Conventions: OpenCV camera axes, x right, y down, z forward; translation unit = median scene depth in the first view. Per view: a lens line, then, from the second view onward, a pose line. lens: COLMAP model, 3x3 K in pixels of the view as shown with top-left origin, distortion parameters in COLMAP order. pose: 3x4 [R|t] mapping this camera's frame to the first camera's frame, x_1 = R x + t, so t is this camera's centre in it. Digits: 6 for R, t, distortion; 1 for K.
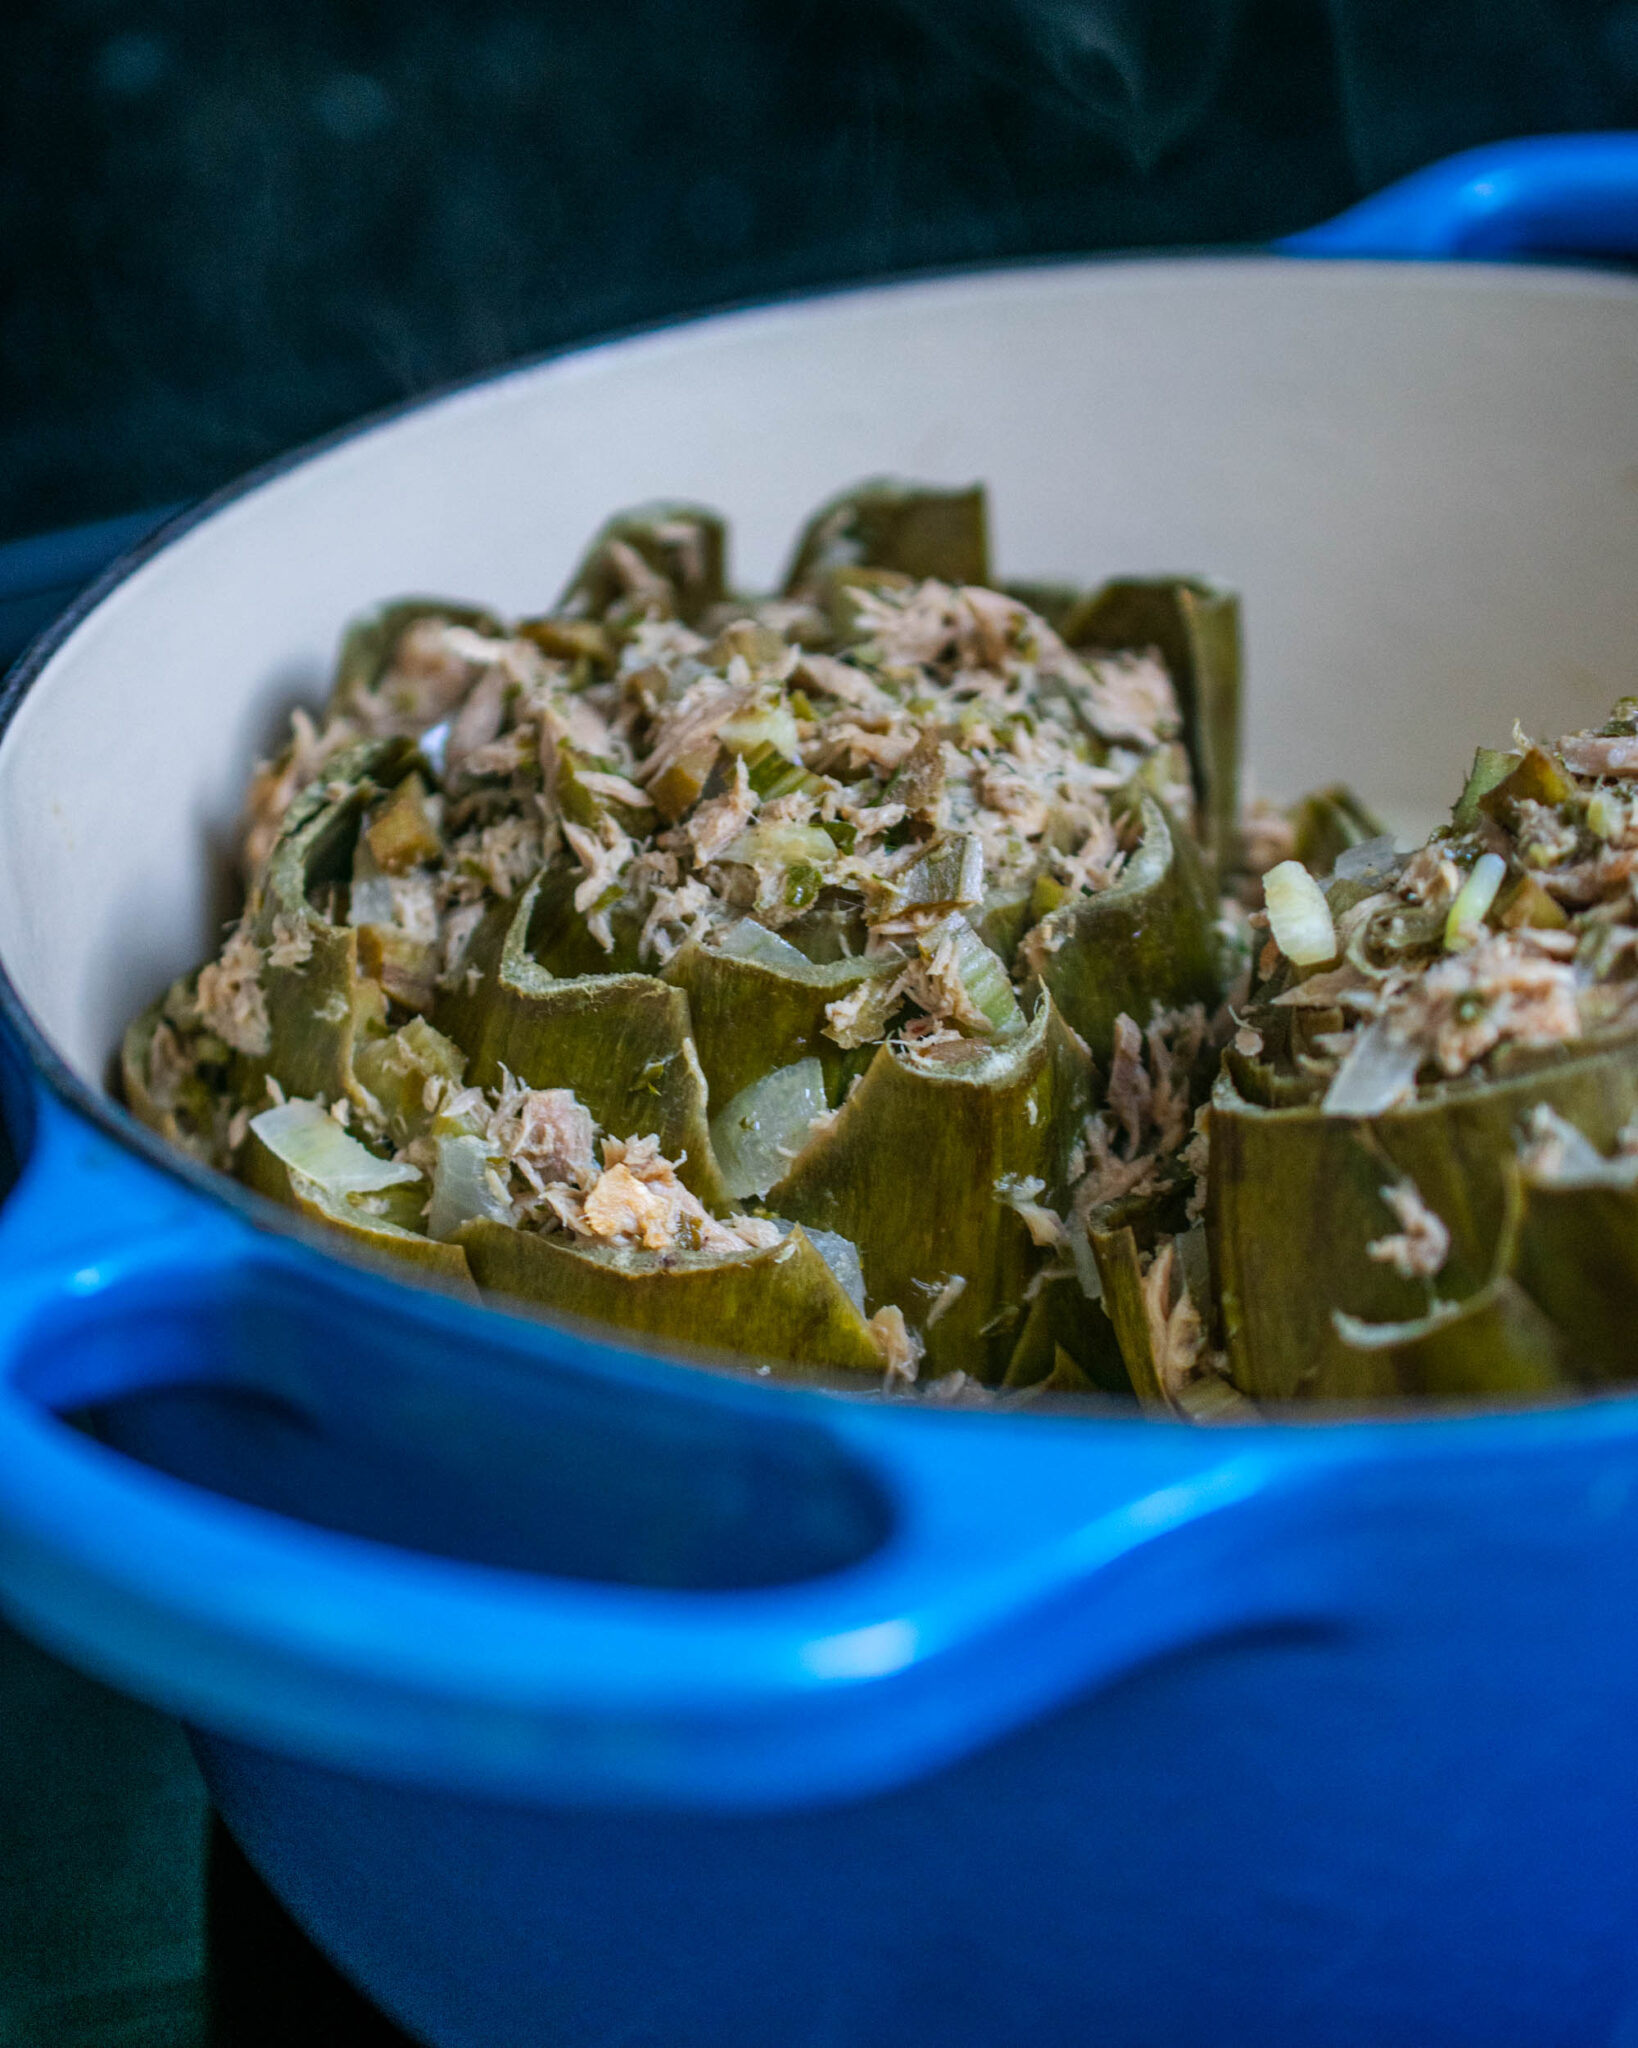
lens RADIAL K [[4284.8, 0, 819.0], [0, 4284.8, 1024.0], [0, 0, 1]] dist [-0.009823, -0.045134]
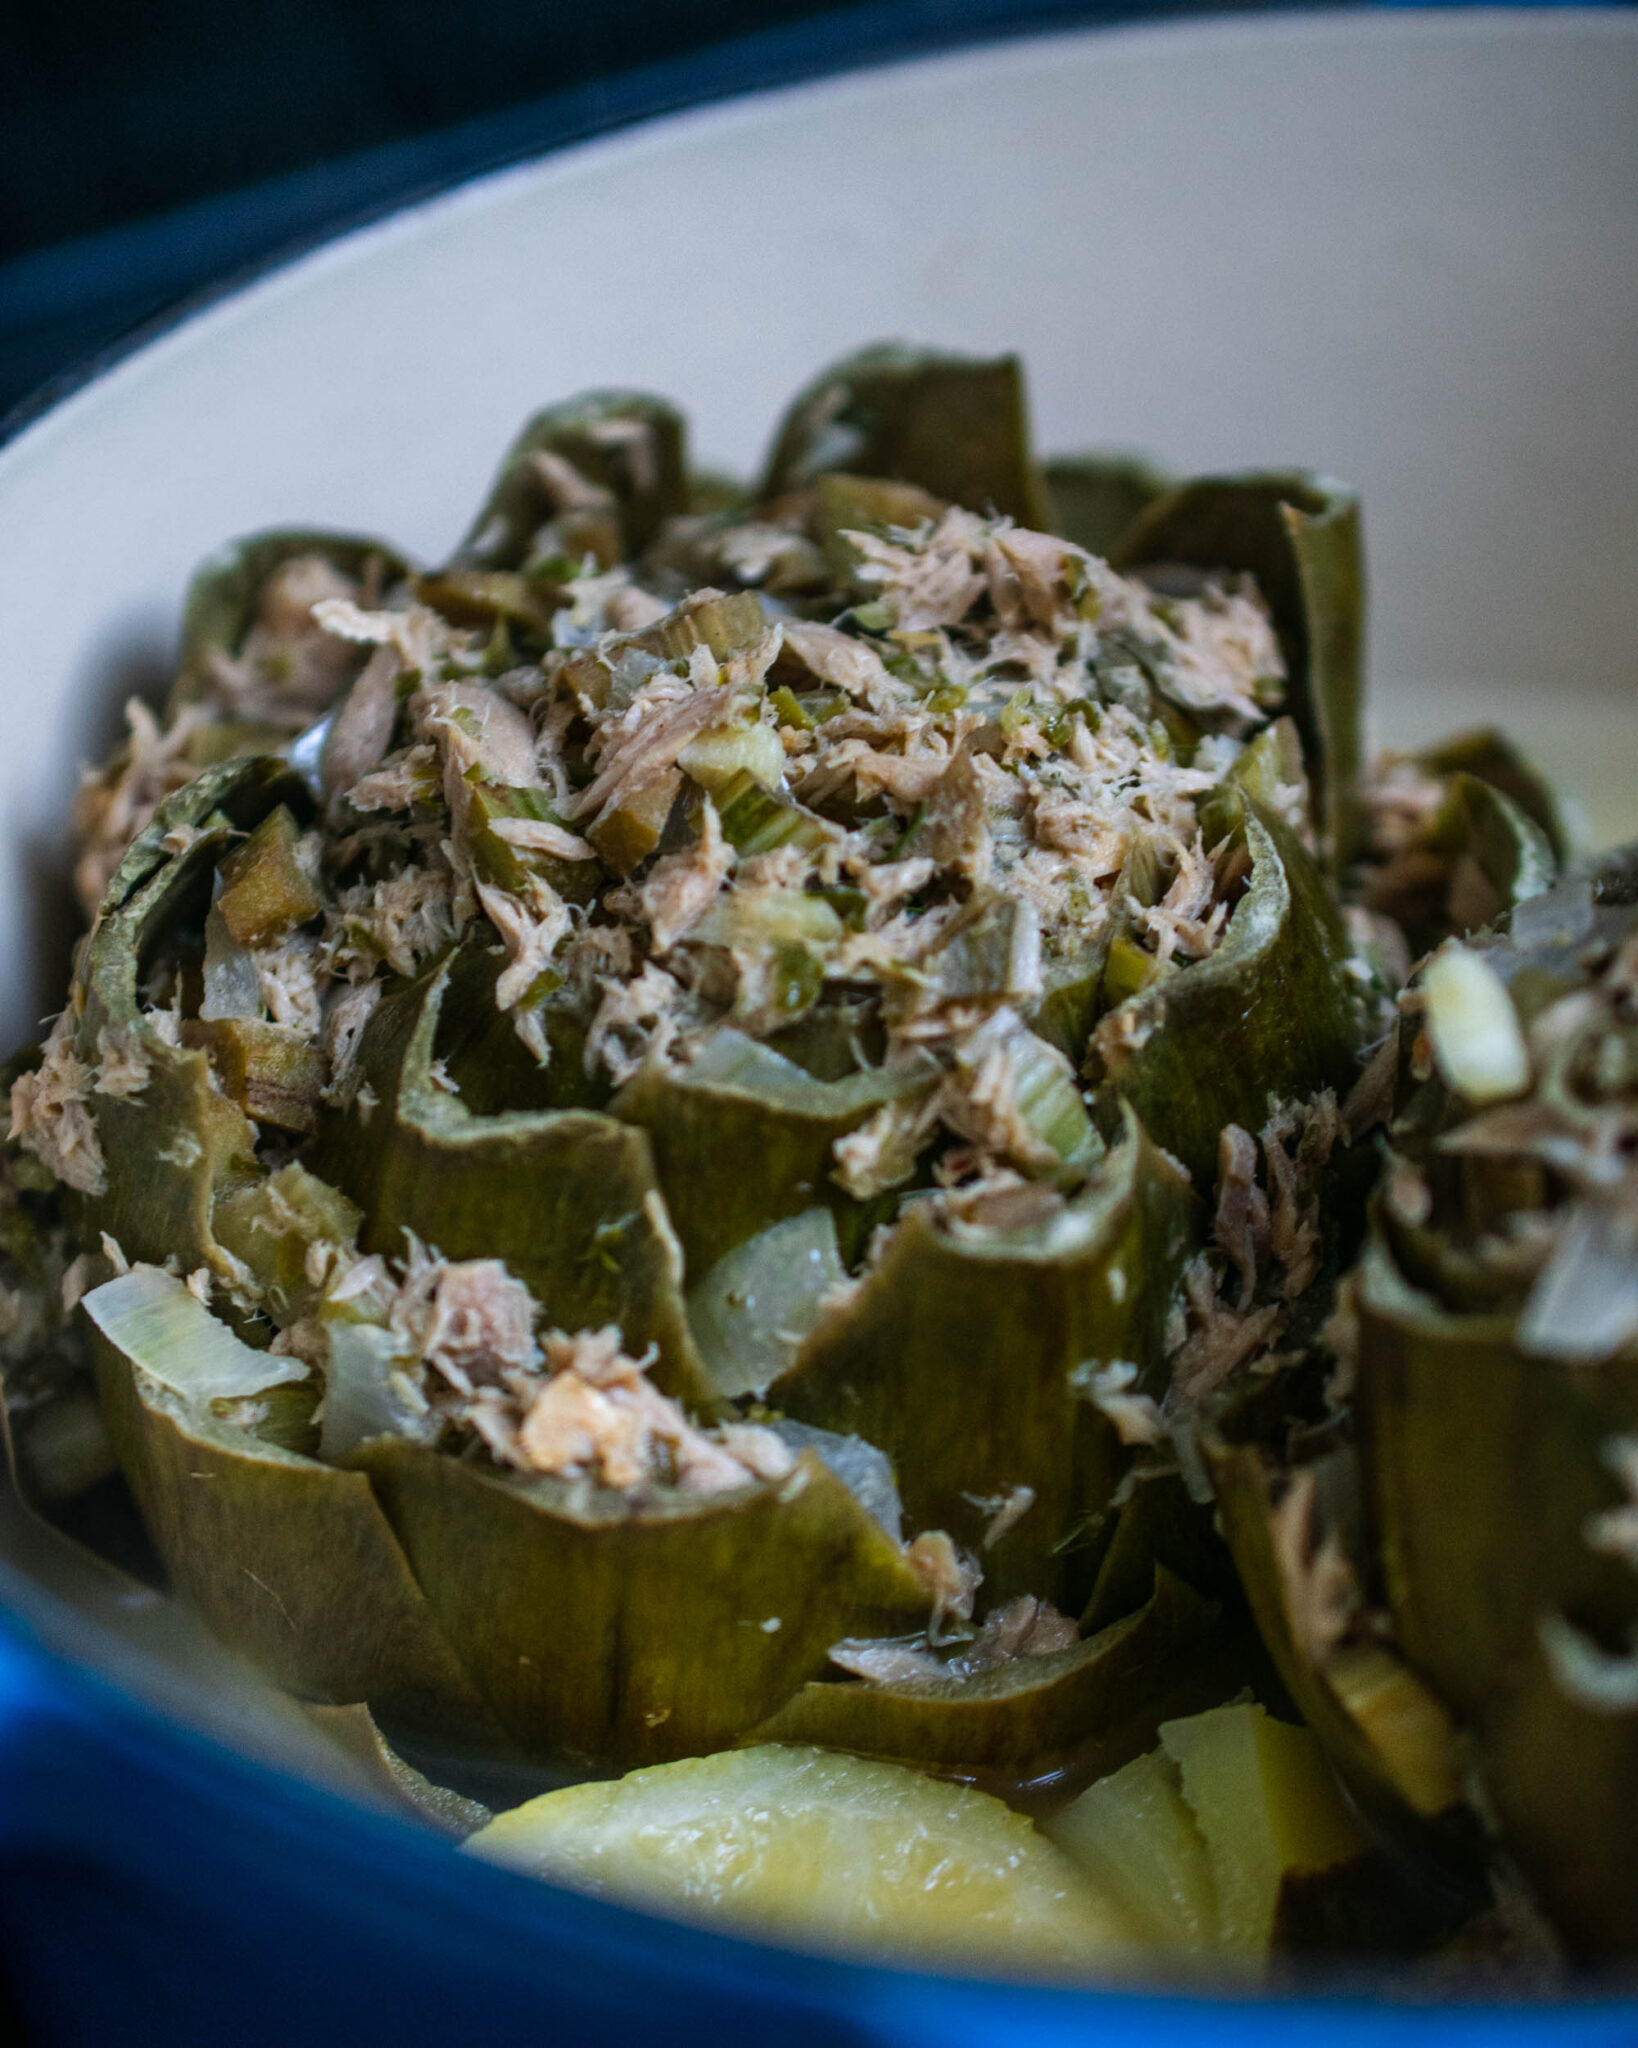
lens RADIAL K [[4284.8, 0, 819.0], [0, 4284.8, 1024.0], [0, 0, 1]] dist [-0.009823, -0.045134]
pose [[0.999328, -0.036053, -0.006617, 0.004317], [0.036566, 0.993077, 0.111627, -0.105847], [0.002547, -0.111794, 0.993728, 0.254605]]
